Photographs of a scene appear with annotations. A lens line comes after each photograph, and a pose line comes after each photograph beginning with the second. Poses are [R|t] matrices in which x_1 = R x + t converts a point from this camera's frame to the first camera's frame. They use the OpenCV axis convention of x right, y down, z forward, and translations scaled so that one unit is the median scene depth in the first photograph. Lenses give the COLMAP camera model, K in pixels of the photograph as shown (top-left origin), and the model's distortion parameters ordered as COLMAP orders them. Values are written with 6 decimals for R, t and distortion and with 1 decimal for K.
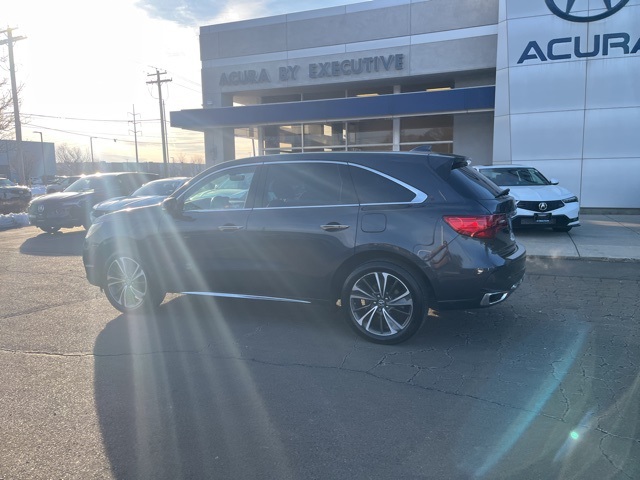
lens RADIAL K [[481.4, 0, 315.8], [0, 481.4, 239.0], [0, 0, 1]] dist [0.076668, -0.095450]
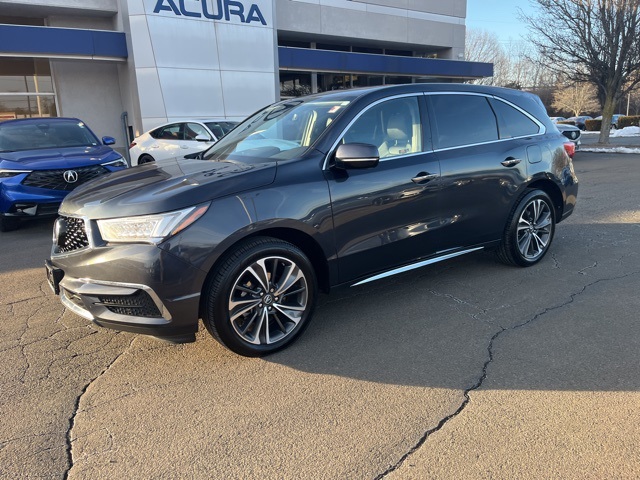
lens RADIAL K [[481.4, 0, 320.7], [0, 481.4, 241.3], [0, 0, 1]] dist [0.076668, -0.095450]
pose [[0.512865, -0.198882, 0.835114, -0.247411], [0.137977, 0.979244, 0.148472, -0.016399], [-0.847309, 0.039081, 0.529661, 0.196786]]
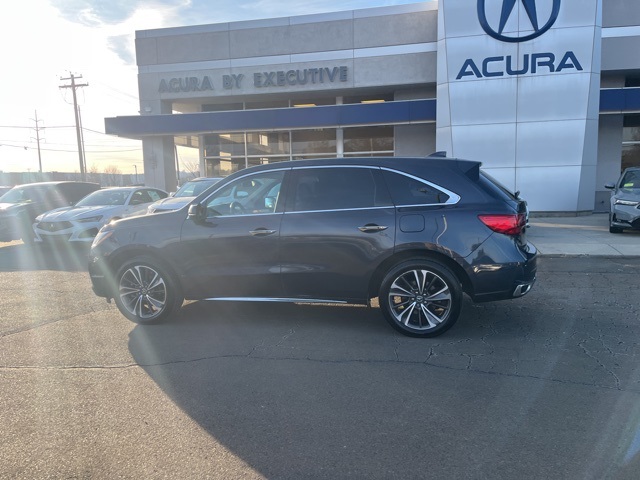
lens RADIAL K [[481.4, 0, 315.3], [0, 481.4, 241.4], [0, 0, 1]] dist [0.076668, -0.095450]
pose [[0.986796, -0.024998, 0.160026, -0.061375], [0.027410, 0.999541, -0.012882, 0.003317], [-0.159630, 0.017099, 0.987029, -0.003088]]
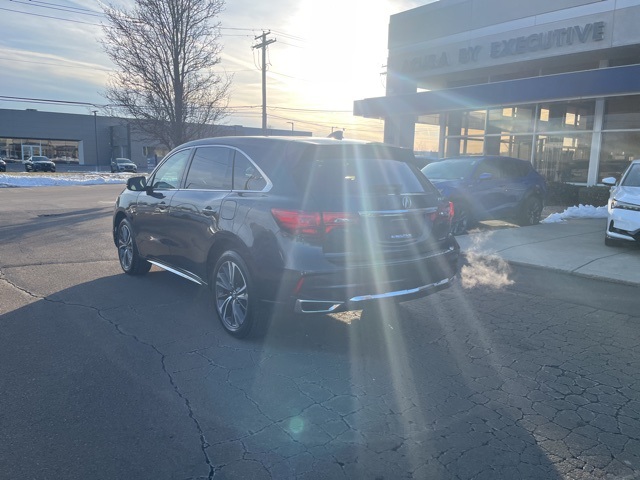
lens RADIAL K [[481.4, 0, 315.6], [0, 481.4, 227.4], [0, 0, 1]] dist [0.076668, -0.095450]
pose [[0.875045, 0.095819, -0.474463, 0.175148], [-0.094592, 0.995163, 0.026521, -0.010262], [0.474709, 0.021673, 0.879876, 0.051181]]
